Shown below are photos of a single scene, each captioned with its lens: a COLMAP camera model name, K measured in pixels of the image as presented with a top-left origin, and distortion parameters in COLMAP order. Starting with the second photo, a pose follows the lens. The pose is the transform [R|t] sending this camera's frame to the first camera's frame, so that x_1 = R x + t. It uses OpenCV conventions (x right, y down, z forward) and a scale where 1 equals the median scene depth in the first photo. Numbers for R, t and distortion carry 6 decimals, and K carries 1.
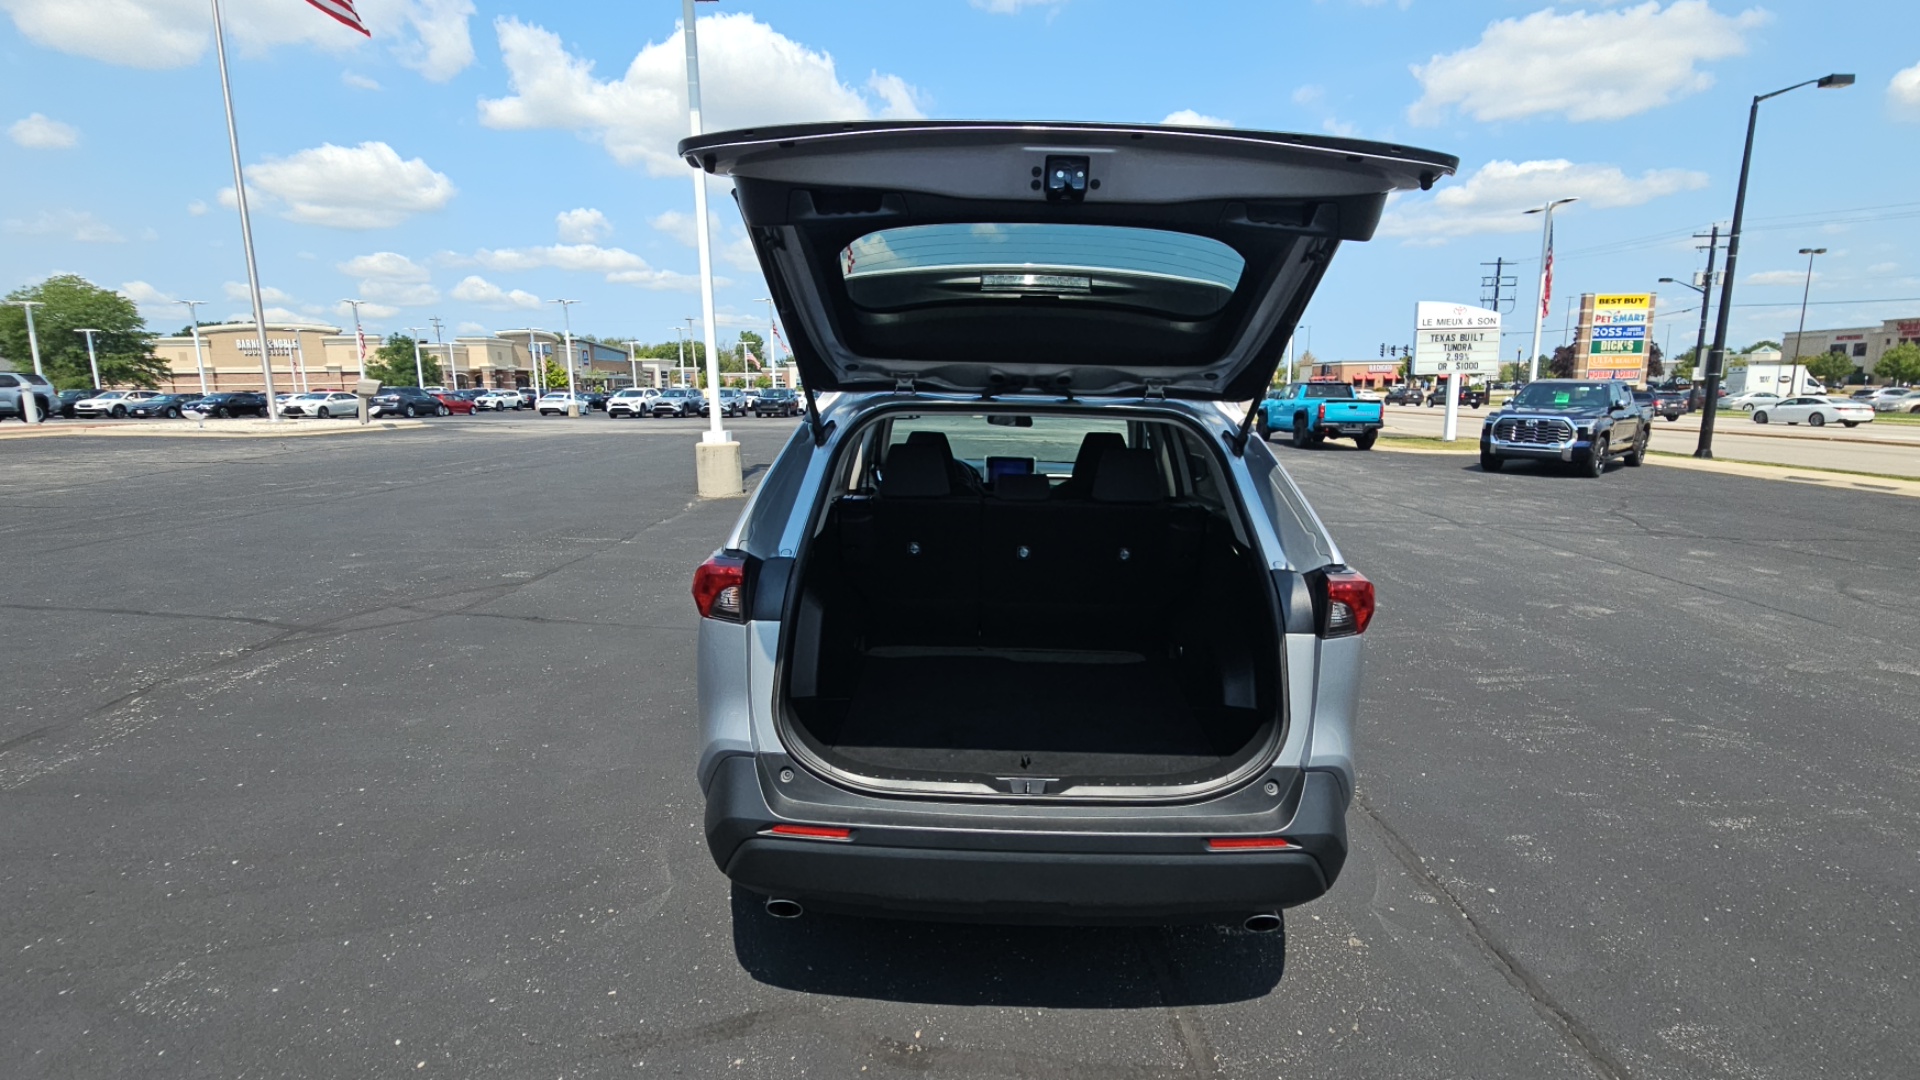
lens RADIAL K [[859.5, 0, 978.9], [0, 859.5, 538.5], [0, 0, 1]] dist [0.010727, -0.008777]
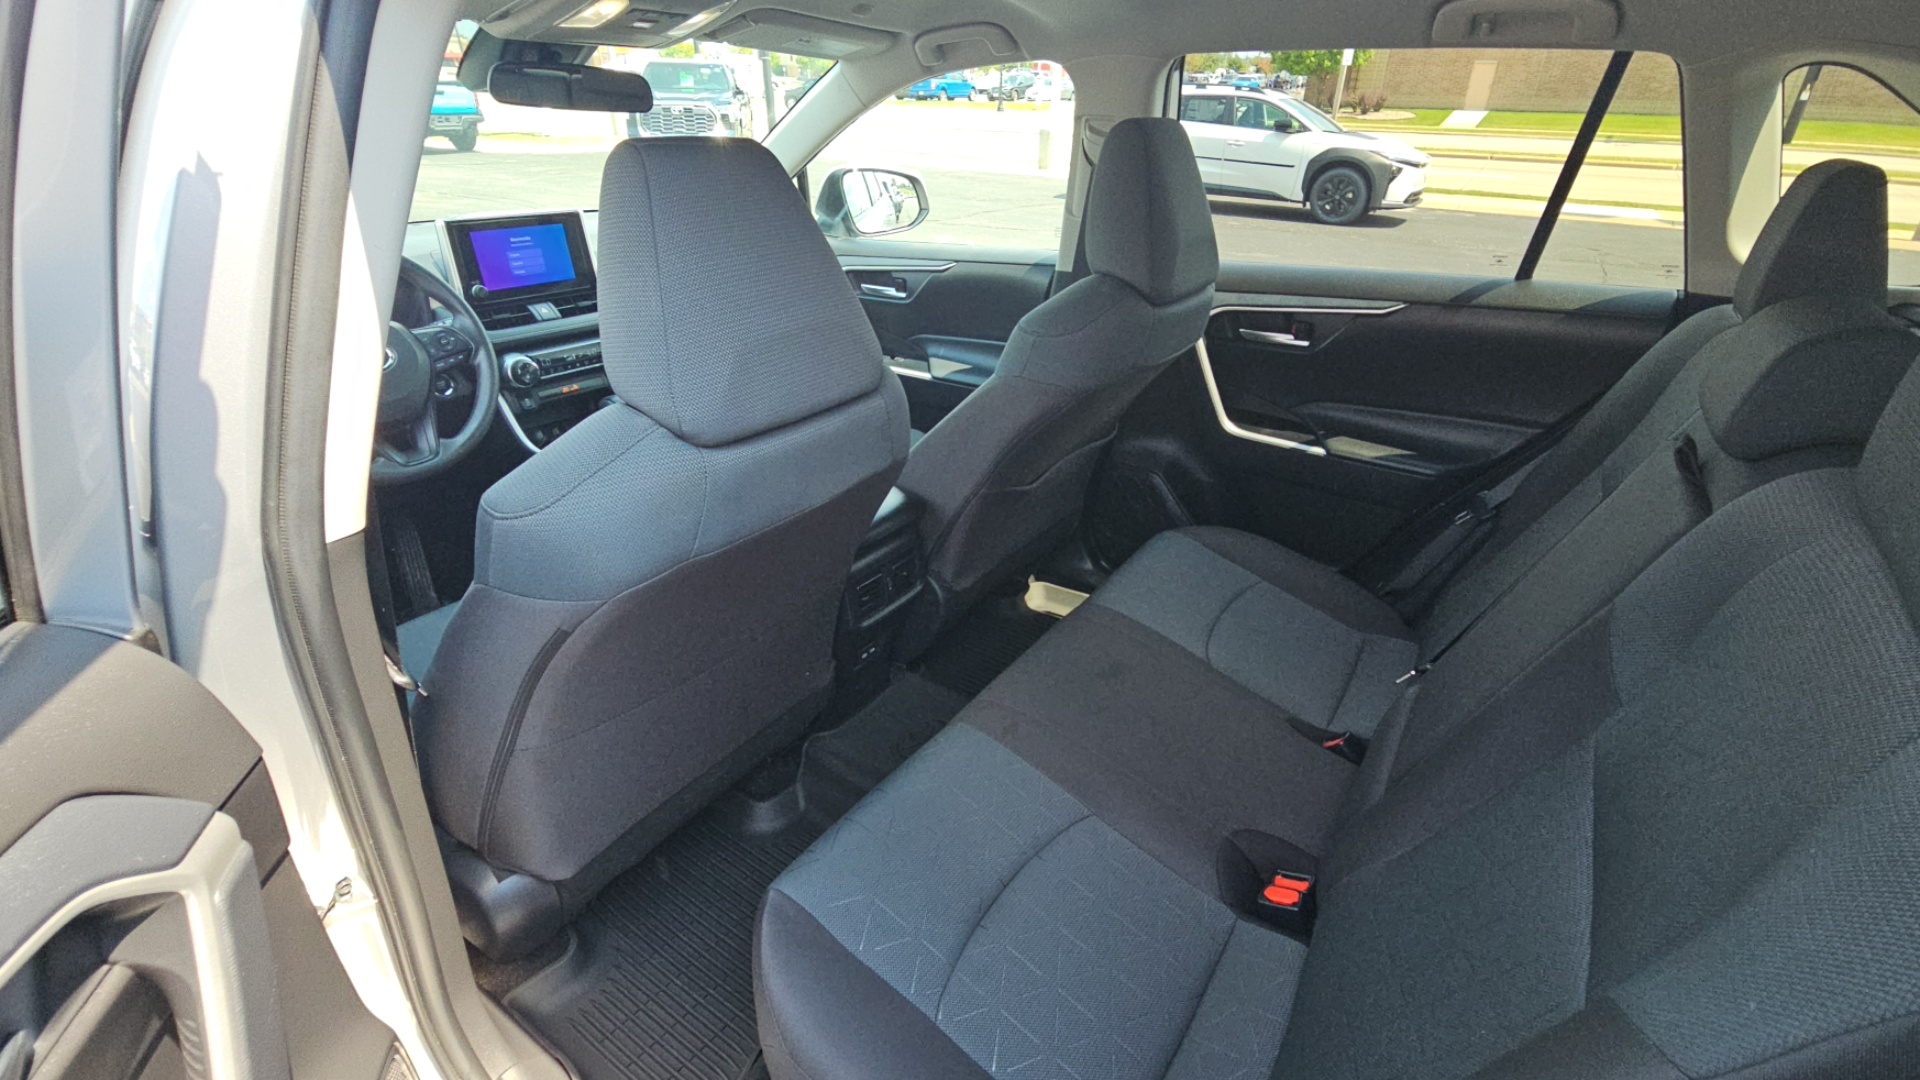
lens RADIAL K [[859.5, 0, 979.5], [0, 859.5, 542.2], [0, 0, 1]] dist [0.010727, -0.008777]
pose [[0.543508, -0.387582, 0.744567, -0.045434], [0.127281, 0.914815, 0.383294, -0.023094], [-0.829698, -0.113554, 0.546540, 0.181132]]
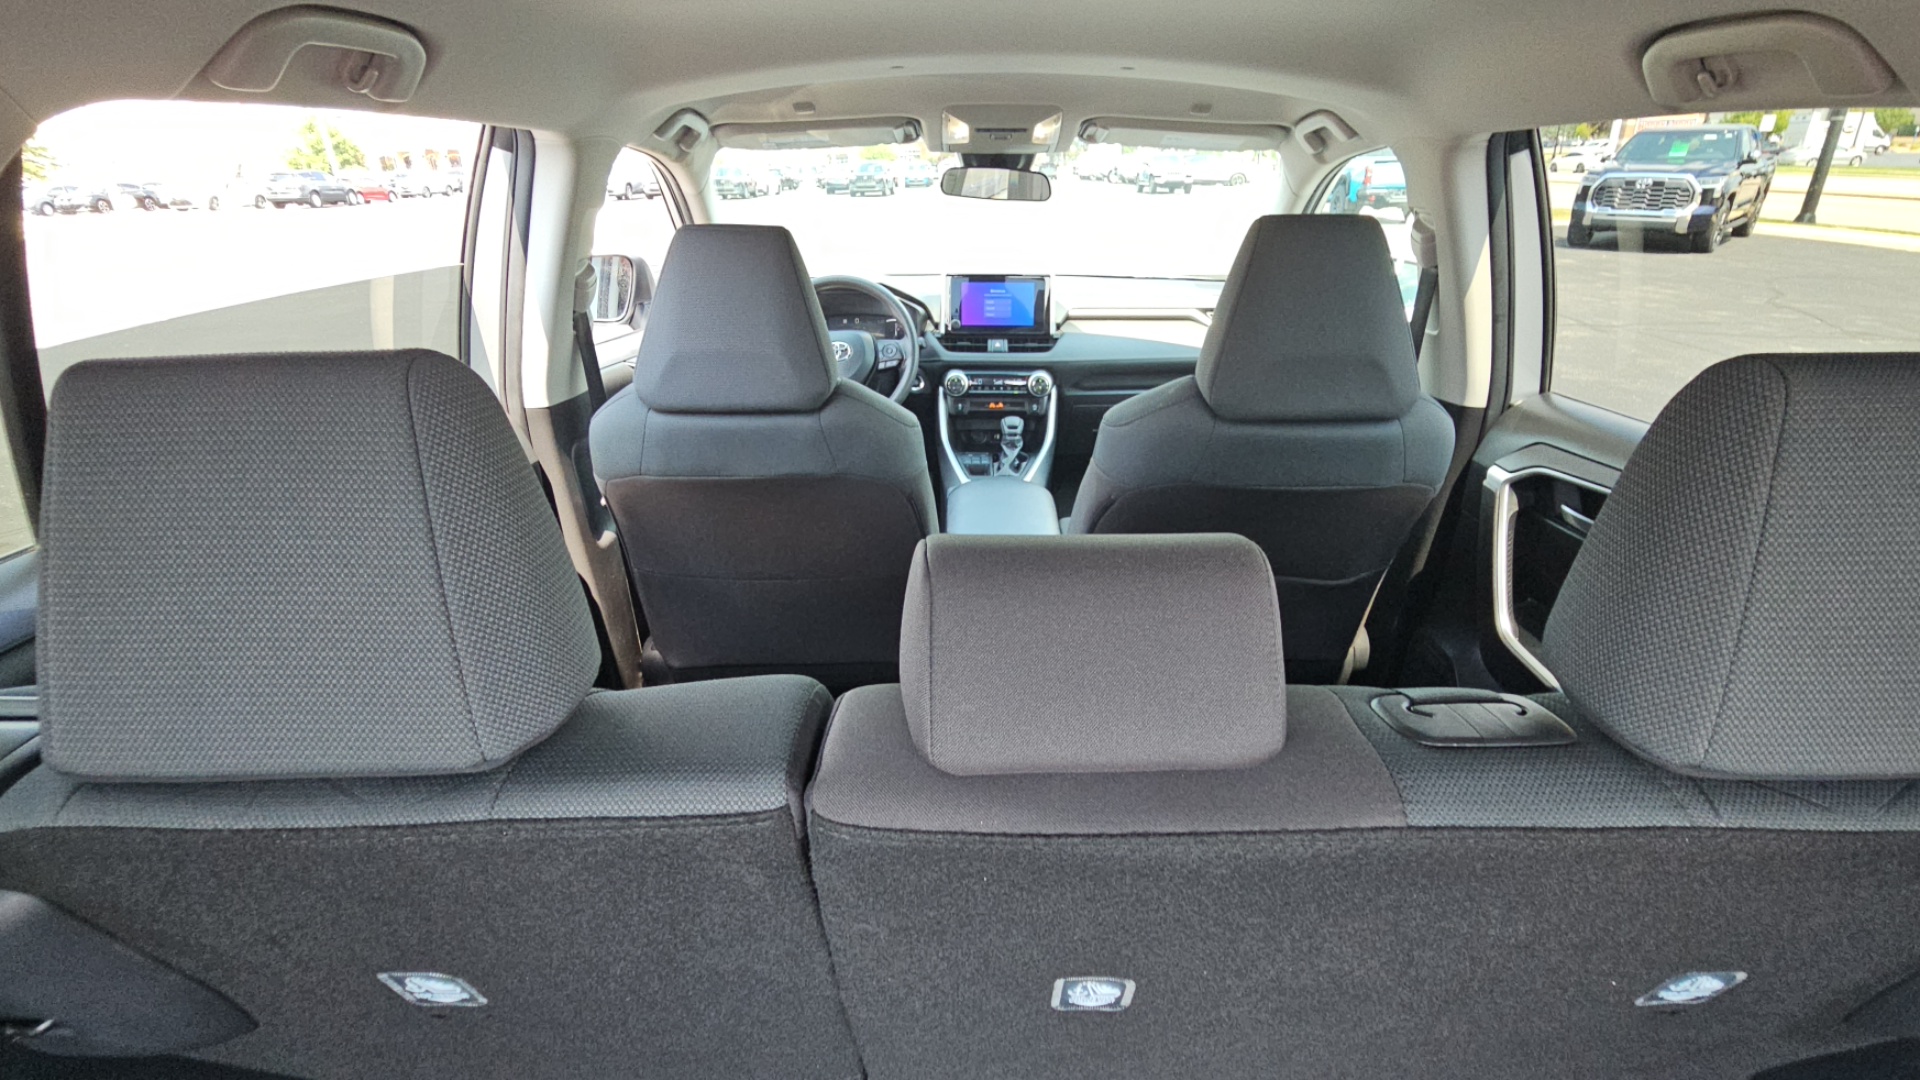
lens RADIAL K [[859.5, 0, 976.5], [0, 859.5, 542.5], [0, 0, 1]] dist [0.010727, -0.008777]
pose [[0.999665, -0.025144, 0.006202, 0.005135], [0.022894, 0.969958, 0.242191, -0.018588], [-0.012105, -0.241968, 0.970209, 0.147050]]
